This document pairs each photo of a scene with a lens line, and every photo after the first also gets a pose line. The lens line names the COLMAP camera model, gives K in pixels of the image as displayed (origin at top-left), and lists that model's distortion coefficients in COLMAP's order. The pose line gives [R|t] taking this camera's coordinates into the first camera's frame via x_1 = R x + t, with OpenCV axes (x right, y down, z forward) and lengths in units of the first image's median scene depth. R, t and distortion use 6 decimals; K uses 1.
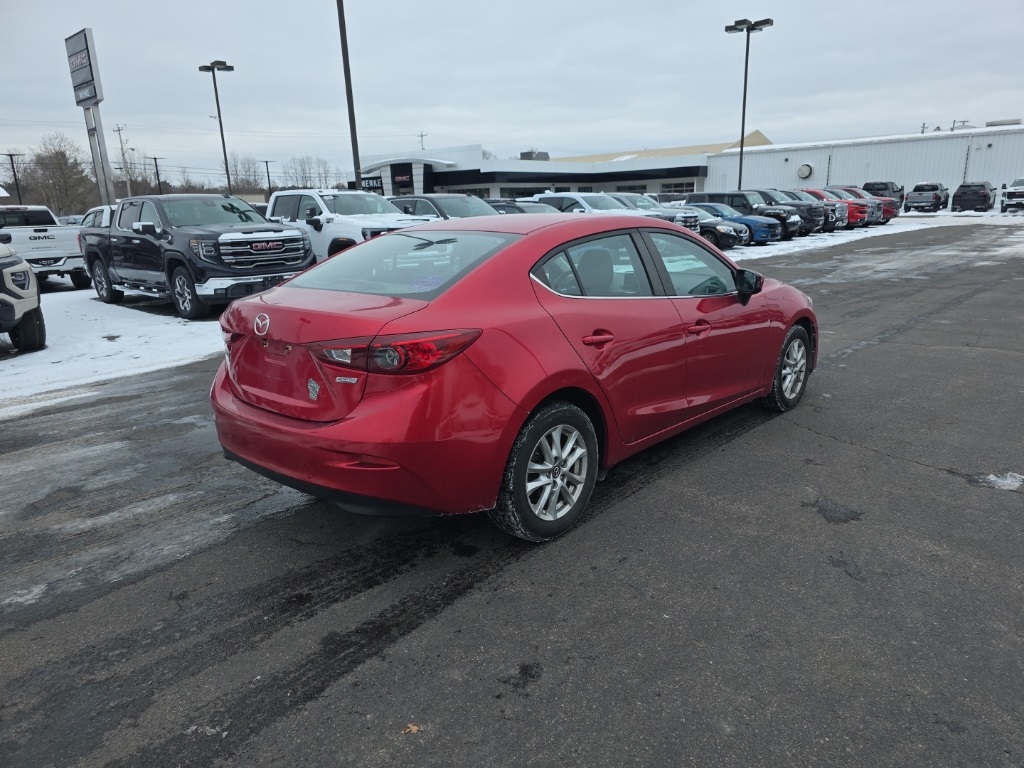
lens RADIAL K [[684.5, 0, 516.3], [0, 684.5, 393.4], [0, 0, 1]] dist [0.028936, -0.026915]
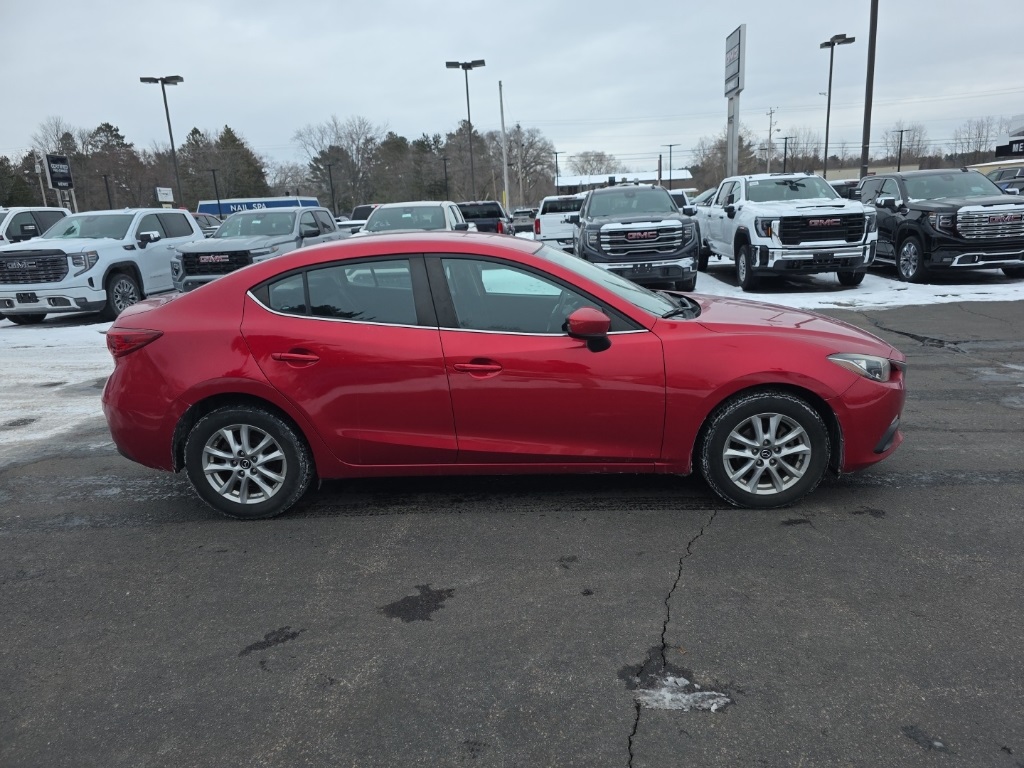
lens RADIAL K [[684.5, 0, 518.8], [0, 684.5, 379.7], [0, 0, 1]] dist [0.028936, -0.026915]
pose [[0.650466, 0.180071, -0.737881, 0.341383], [-0.167480, 0.981582, 0.091904, -0.059951], [0.740841, 0.063800, 0.668644, 0.158479]]
